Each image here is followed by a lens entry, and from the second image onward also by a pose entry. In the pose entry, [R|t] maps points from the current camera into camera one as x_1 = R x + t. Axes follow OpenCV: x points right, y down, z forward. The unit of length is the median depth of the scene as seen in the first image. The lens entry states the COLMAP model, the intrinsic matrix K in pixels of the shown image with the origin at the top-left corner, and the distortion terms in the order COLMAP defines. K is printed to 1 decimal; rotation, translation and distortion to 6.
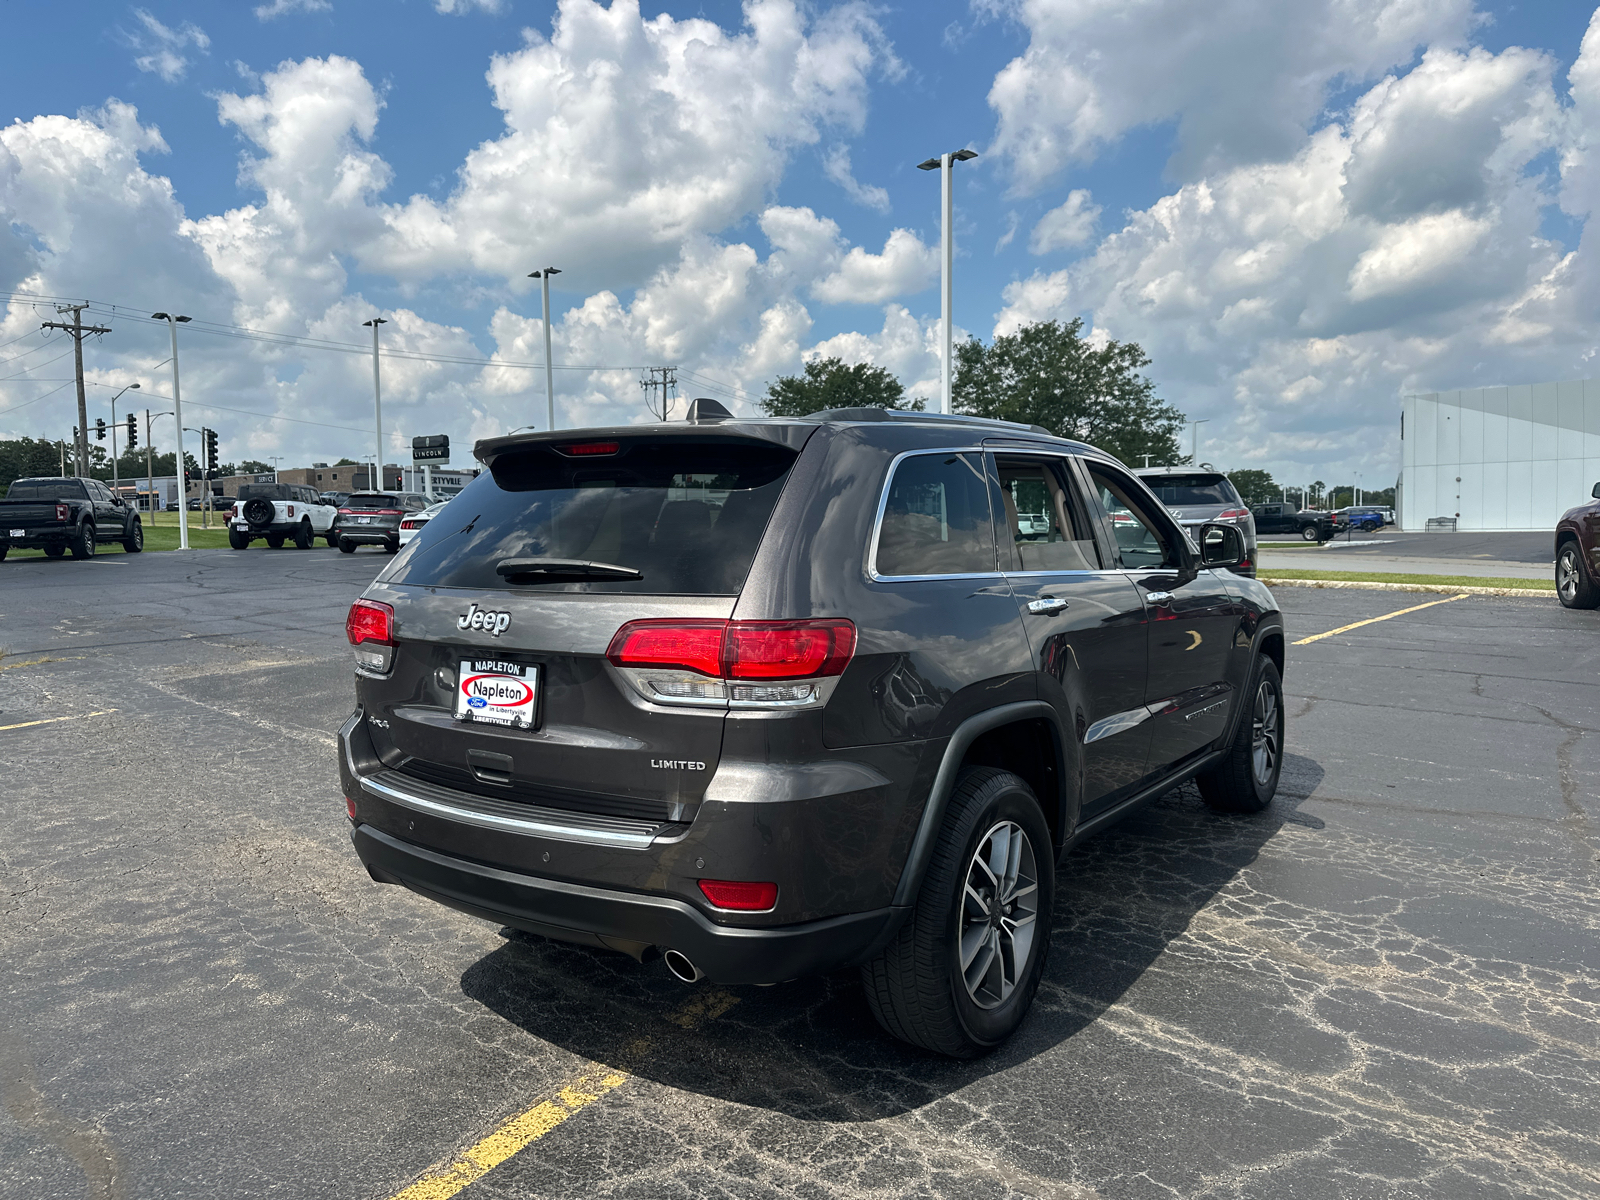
lens RADIAL K [[1090.8, 0, 789.9], [0, 1090.8, 628.1], [0, 0, 1]] dist [0.042269, -0.048256]
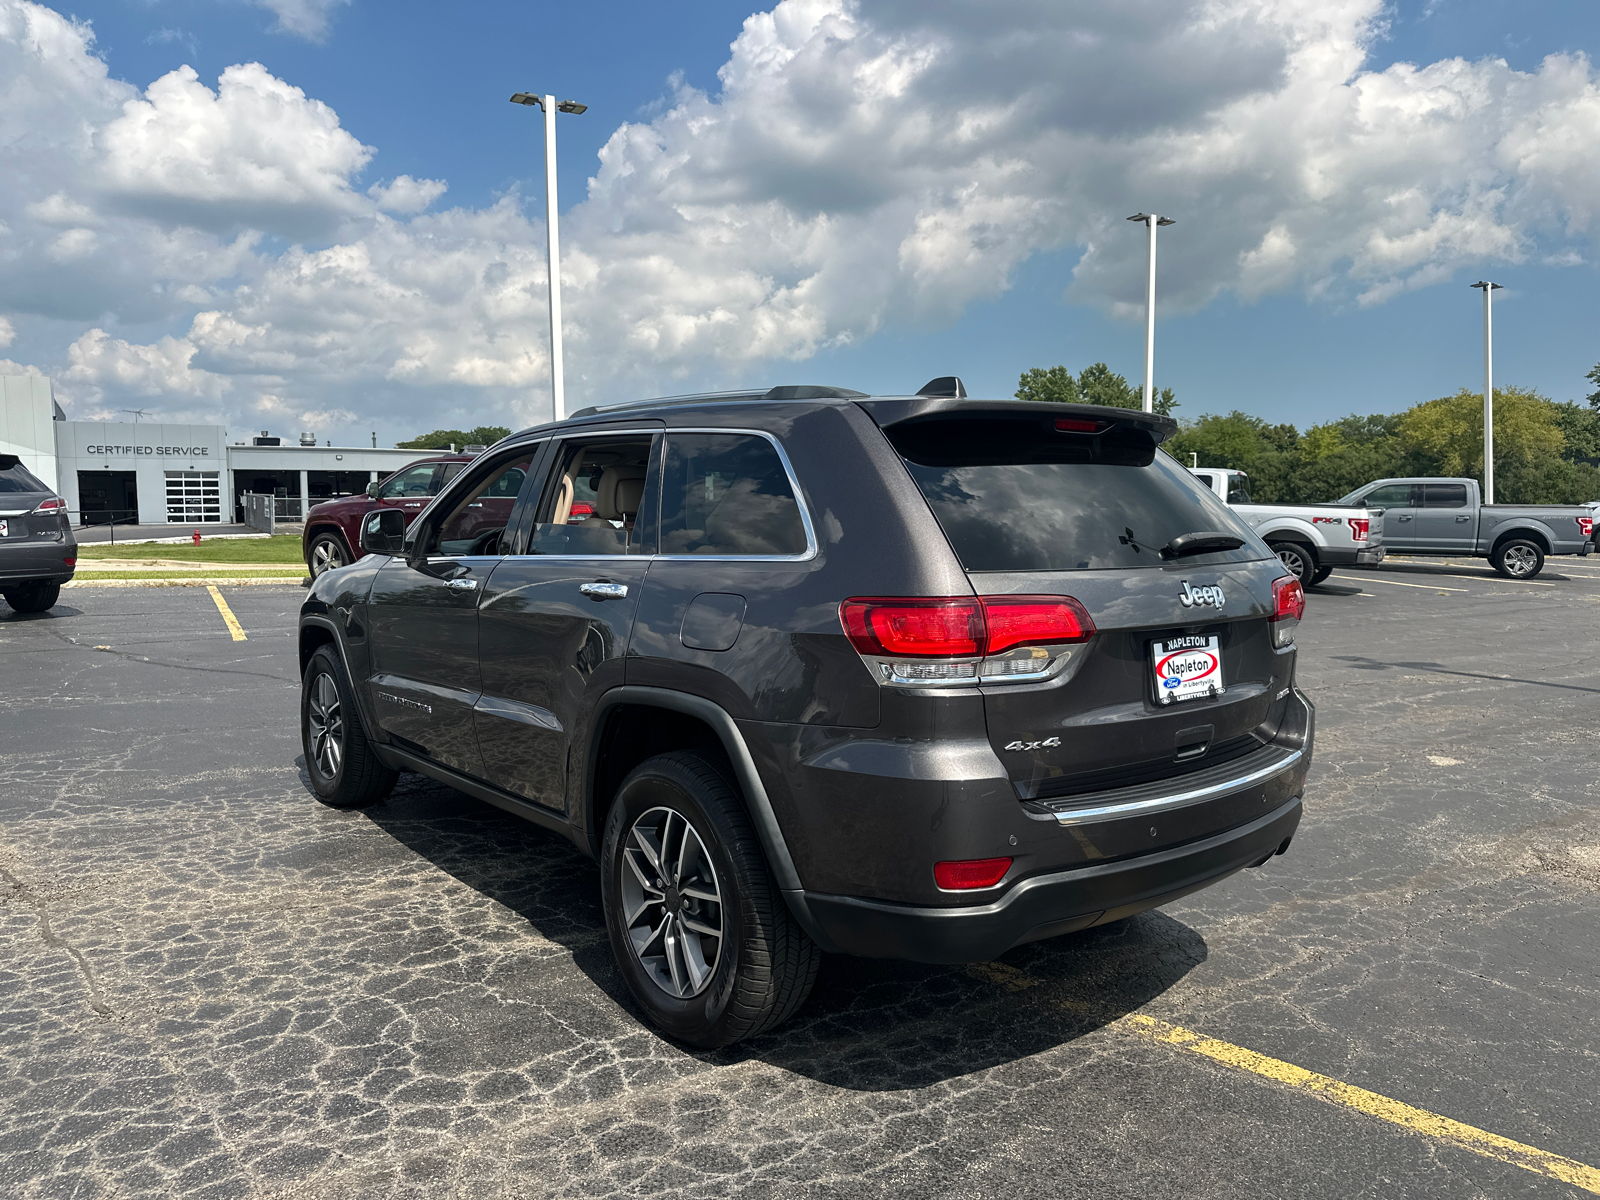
lens RADIAL K [[1098.5, 0, 786.8], [0, 1098.5, 637.7], [0, 0, 1]] dist [0.019012, -0.015454]
pose [[0.272347, -0.092310, 0.957761, -1.076747], [0.082758, 0.993946, 0.072265, -0.058026], [-0.958633, 0.059581, 0.278338, 0.866911]]
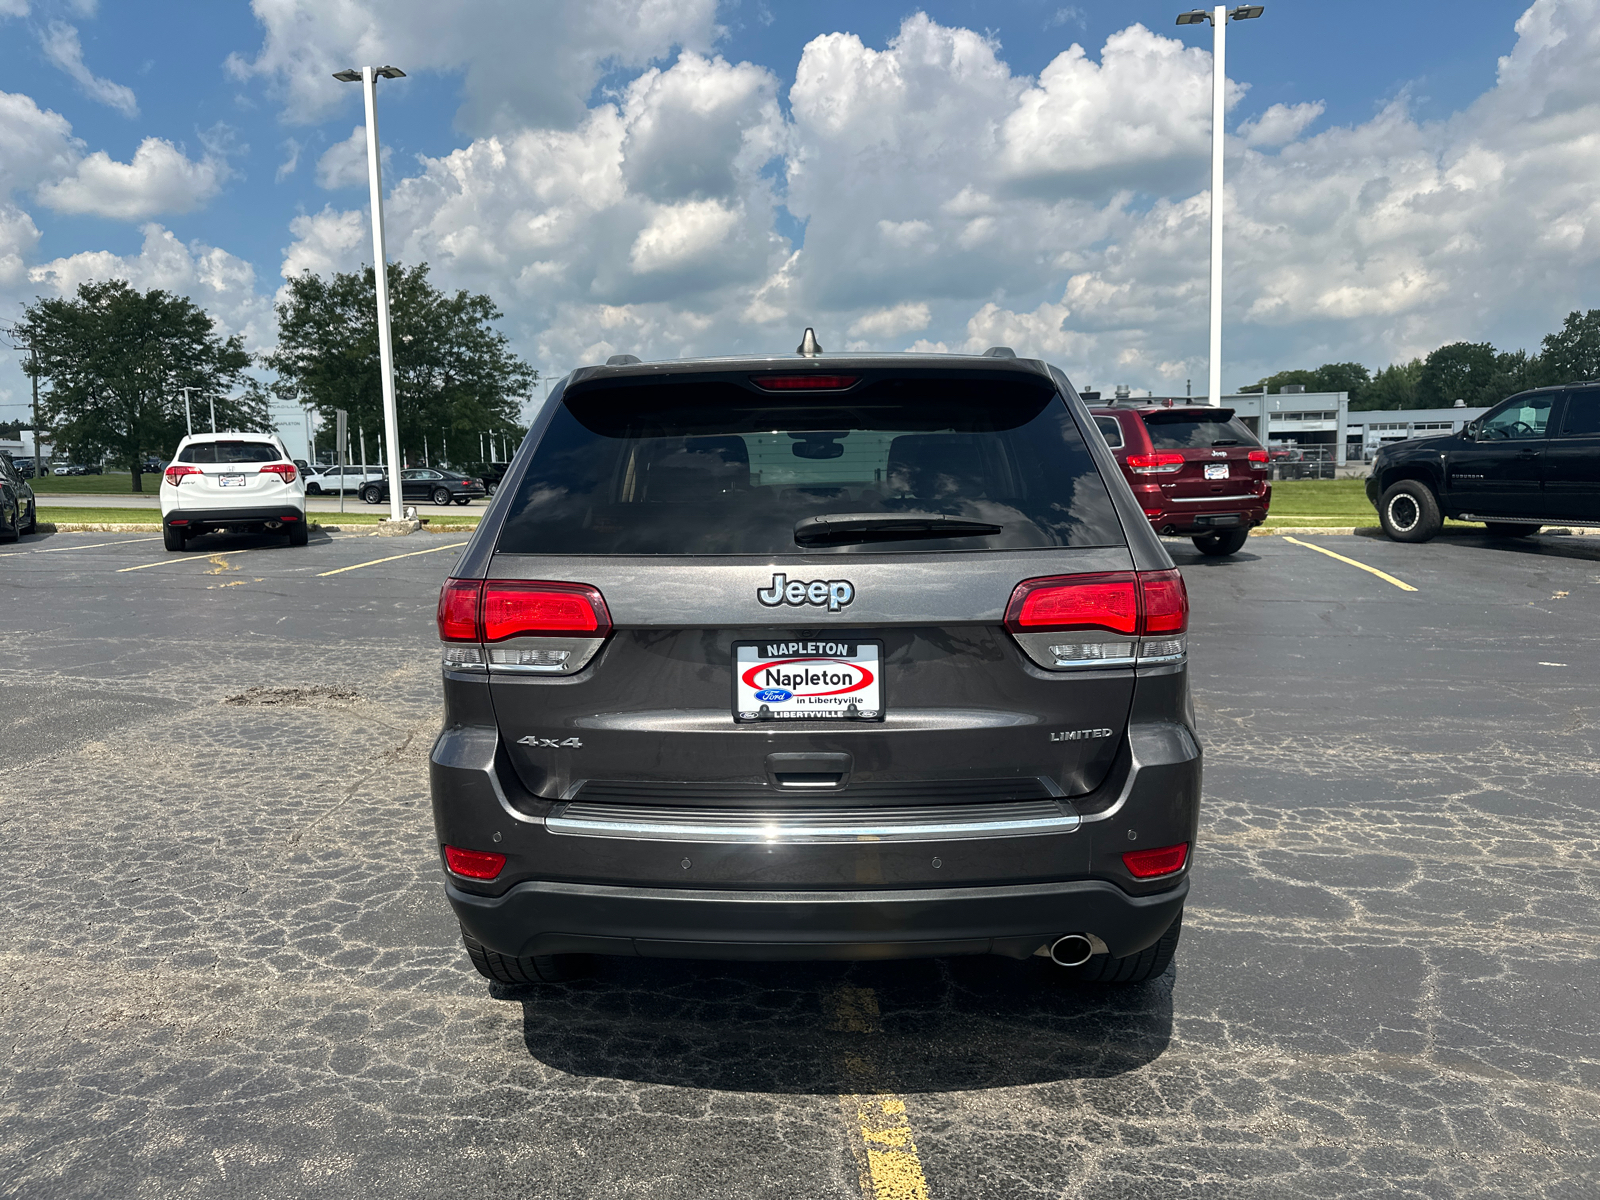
lens RADIAL K [[1090.8, 0, 789.9], [0, 1090.8, 628.1], [0, 0, 1]] dist [0.042269, -0.048256]
pose [[0.834097, -0.081258, 0.545600, -0.580961], [0.058588, 0.996546, 0.058852, -0.022625], [-0.548498, -0.017123, 0.835976, 0.269958]]
